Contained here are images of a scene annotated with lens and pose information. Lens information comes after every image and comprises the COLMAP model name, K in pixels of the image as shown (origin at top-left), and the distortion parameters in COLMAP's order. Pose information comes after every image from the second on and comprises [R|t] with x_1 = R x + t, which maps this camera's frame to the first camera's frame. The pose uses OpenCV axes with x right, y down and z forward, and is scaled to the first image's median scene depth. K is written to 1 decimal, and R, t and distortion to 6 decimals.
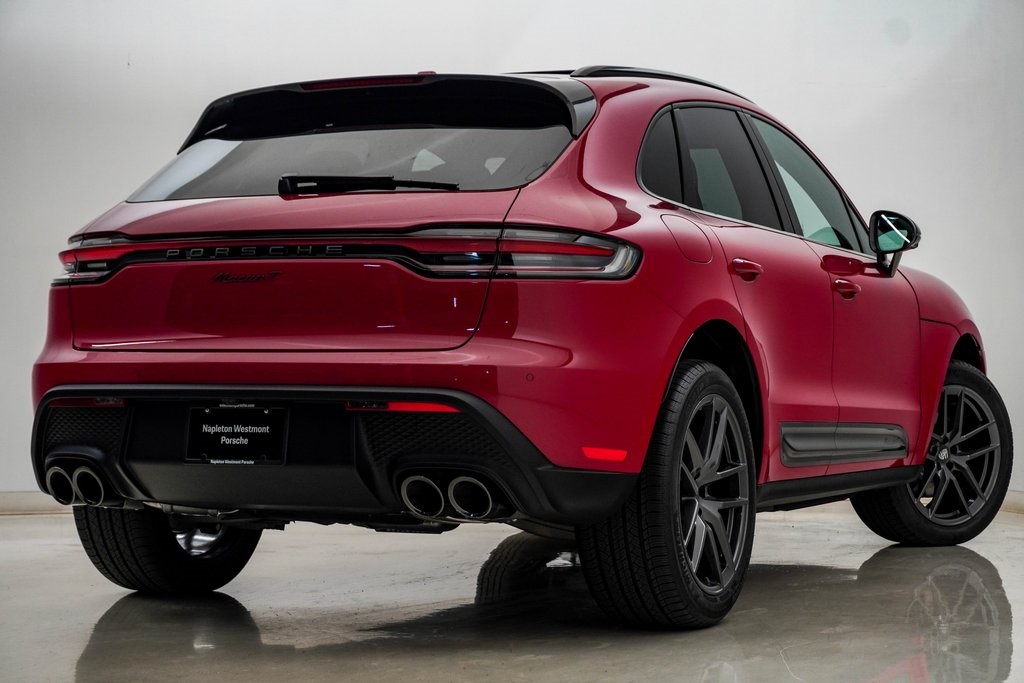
lens RADIAL K [[2335.6, 0, 512.7], [0, 2335.6, 341.8], [0, 0, 1]] dist [-0.357985, 0.000000]
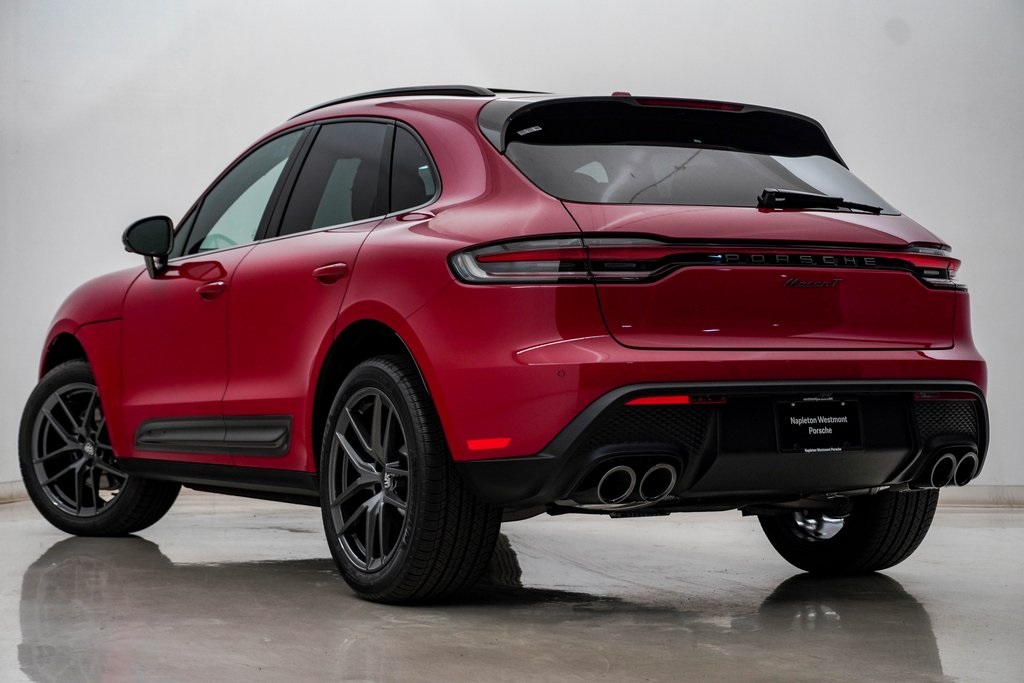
lens RADIAL K [[2335.6, 0, 512.1], [0, 2335.6, 343.8], [0, 0, 1]] dist [-0.357985, 0.000000]
pose [[0.584478, -0.000842, 0.811409, -1.077322], [0.000863, 1.000000, 0.000416, 0.000559], [-0.811409, 0.000457, 0.584478, 0.462570]]
